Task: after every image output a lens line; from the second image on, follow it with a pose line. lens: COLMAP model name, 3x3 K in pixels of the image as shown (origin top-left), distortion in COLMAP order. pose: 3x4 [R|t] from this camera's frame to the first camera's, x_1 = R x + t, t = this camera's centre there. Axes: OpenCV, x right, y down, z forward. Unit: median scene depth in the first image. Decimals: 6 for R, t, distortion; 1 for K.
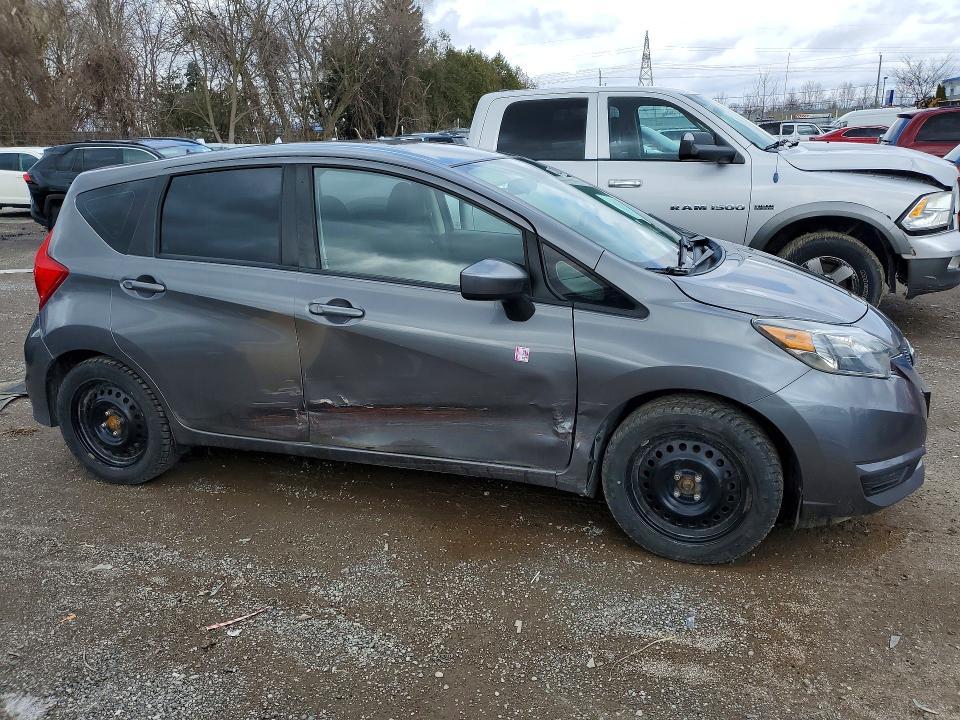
lens RADIAL K [[756.9, 0, 480.0], [0, 756.9, 360.0], [0, 0, 1]] dist [-0.007381, -0.004571]
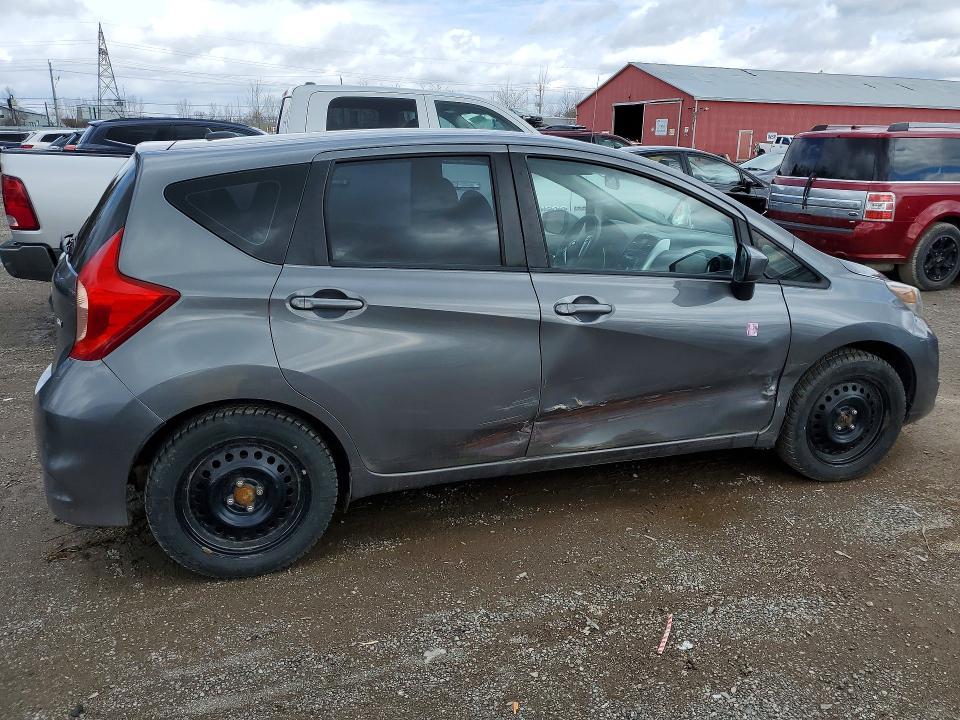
lens RADIAL K [[753.4, 0, 480.0], [0, 753.4, 360.0], [0, 0, 1]] dist [0.015209, 0.002675]
pose [[0.793745, -0.126804, 0.594886, -0.832435], [0.132094, 0.990622, 0.034908, -0.049392], [-0.593734, 0.050873, 0.803052, 0.304862]]
